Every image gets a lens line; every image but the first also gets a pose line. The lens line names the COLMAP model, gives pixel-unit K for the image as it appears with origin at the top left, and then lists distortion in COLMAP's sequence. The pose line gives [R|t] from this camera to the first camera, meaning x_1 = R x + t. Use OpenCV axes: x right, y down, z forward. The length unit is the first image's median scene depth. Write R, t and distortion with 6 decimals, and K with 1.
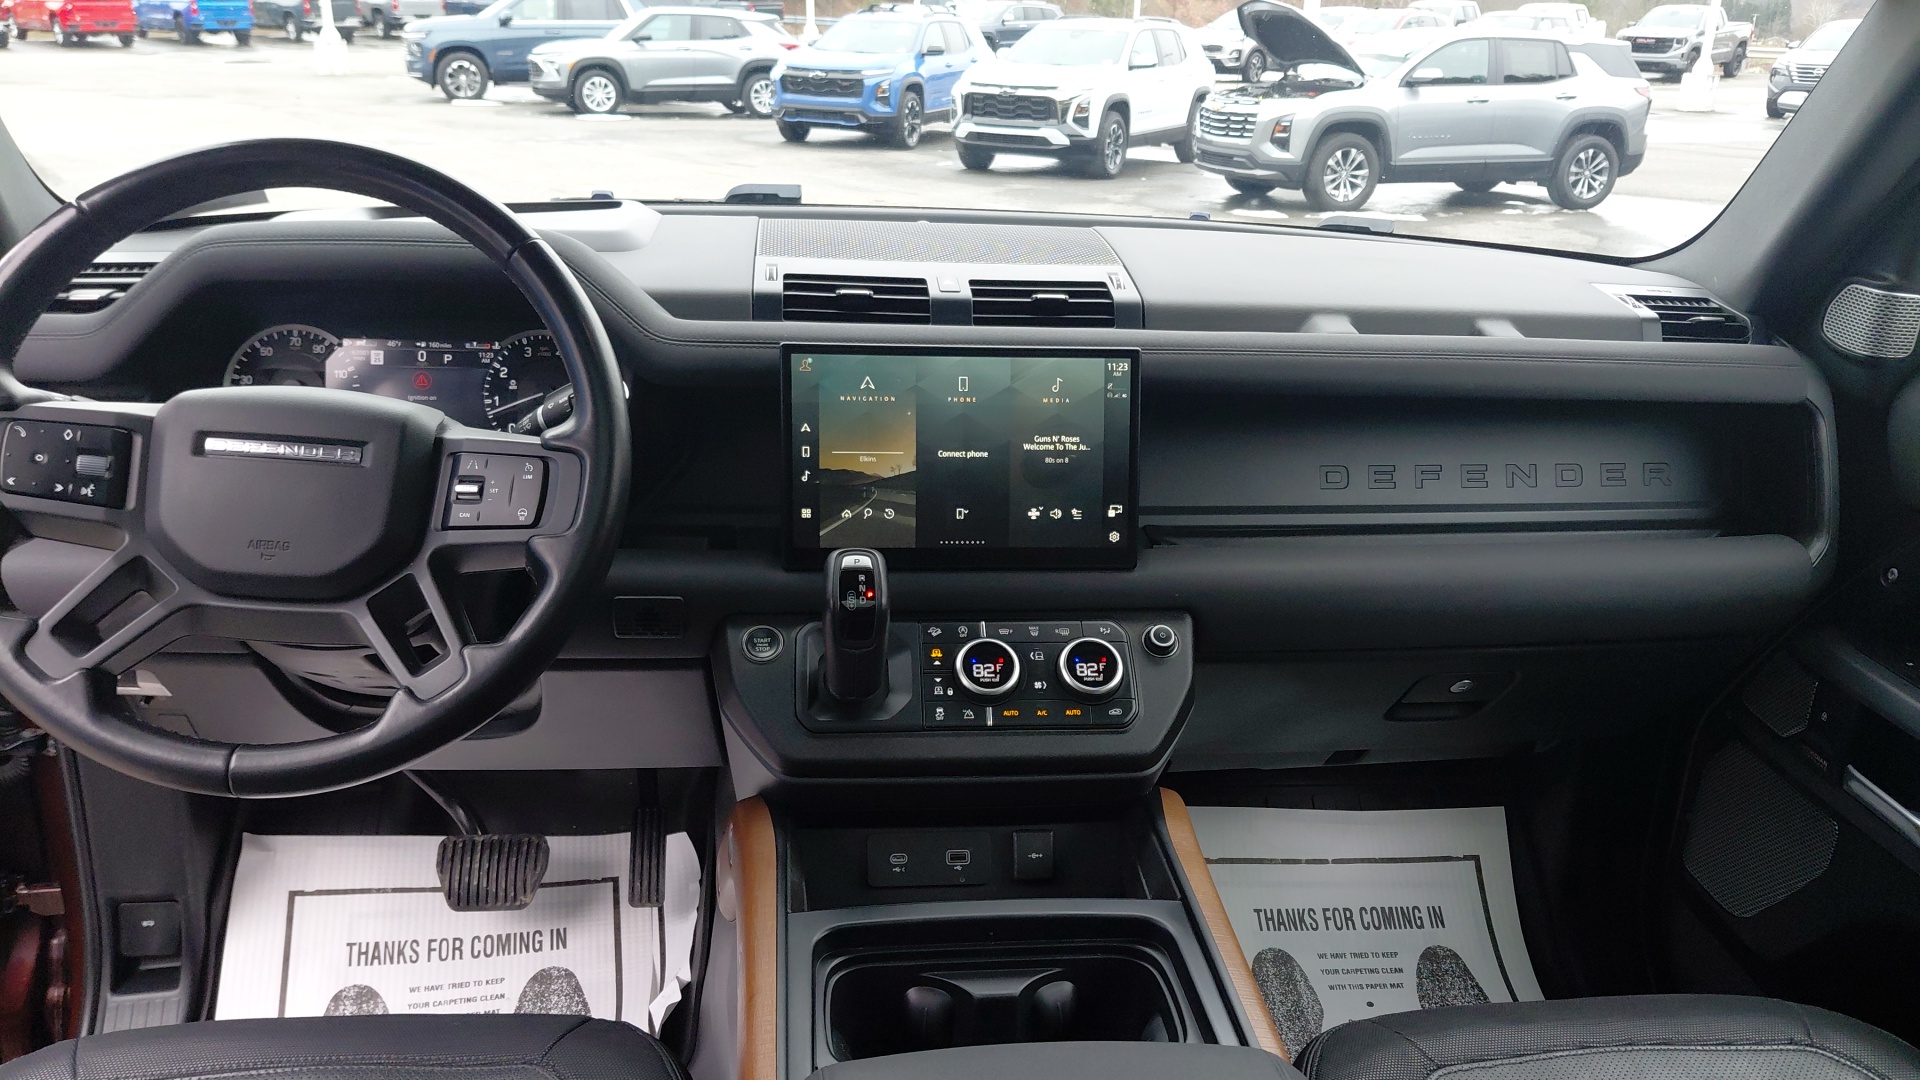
lens RADIAL K [[1373.2, 0, 1020.5], [0, 1373.2, 637.3], [0, 0, 1]] dist [0.110039, -0.222805]
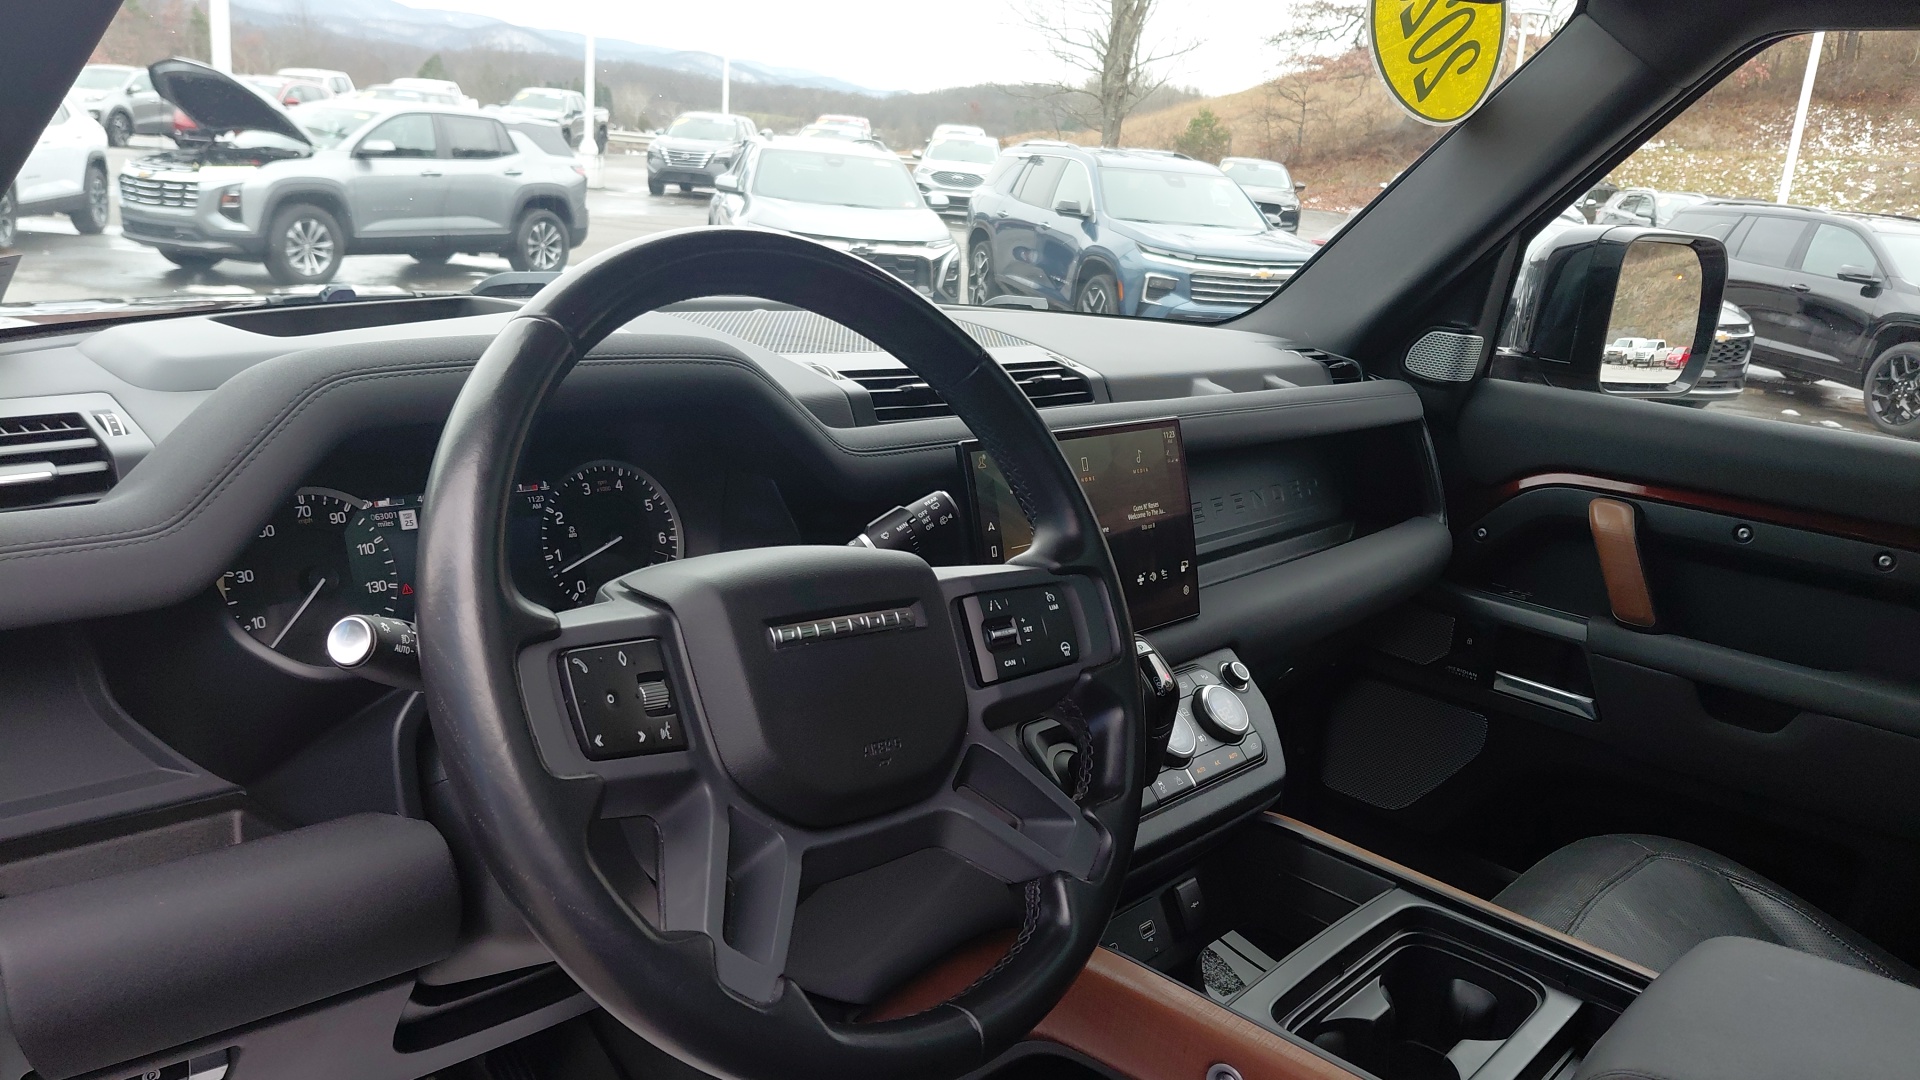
lens RADIAL K [[1439.8, 0, 952.2], [0, 1439.8, 575.1], [0, 0, 1]] dist [0.004697, -0.058748]
pose [[0.732892, -0.152860, 0.662950, -0.120645], [0.214618, 0.976623, -0.012075, -0.016374], [-0.645606, 0.151131, 0.748566, 0.041018]]
